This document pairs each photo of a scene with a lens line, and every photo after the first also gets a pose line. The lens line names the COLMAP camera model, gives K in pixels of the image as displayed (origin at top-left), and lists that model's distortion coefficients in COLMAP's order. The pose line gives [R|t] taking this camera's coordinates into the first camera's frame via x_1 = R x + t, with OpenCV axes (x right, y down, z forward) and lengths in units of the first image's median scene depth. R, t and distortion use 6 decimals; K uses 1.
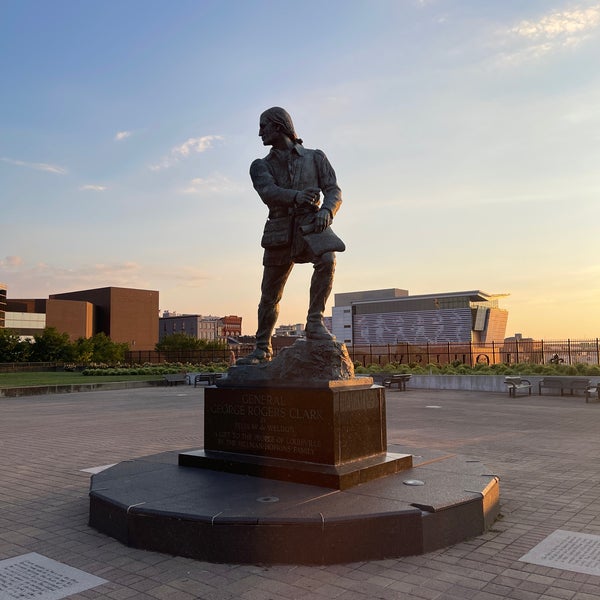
lens RADIAL K [[643.4, 0, 300.0], [0, 643.4, 300.0], [0, 0, 1]] dist [0.136220, -0.323058]
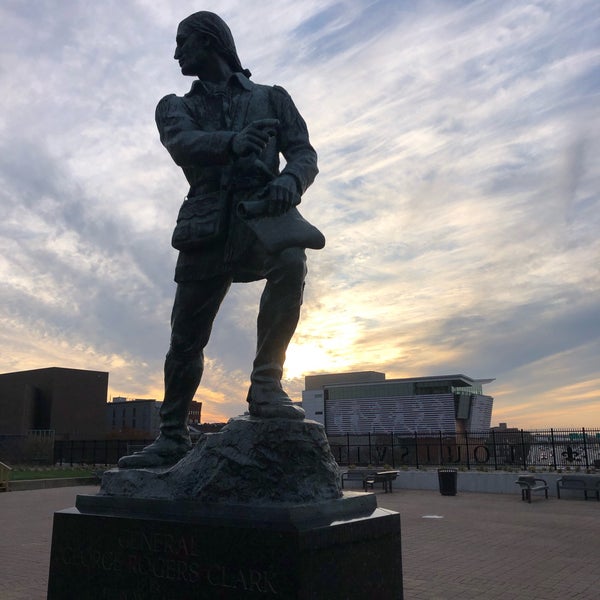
lens RADIAL K [[643.4, 0, 300.0], [0, 643.4, 300.0], [0, 0, 1]] dist [0.136220, -0.323058]
pose [[0.998916, 0.014091, 0.044366, 0.025146], [-0.007975, 0.990797, -0.135122, 0.035738], [-0.045861, 0.134622, 0.989835, 0.451757]]
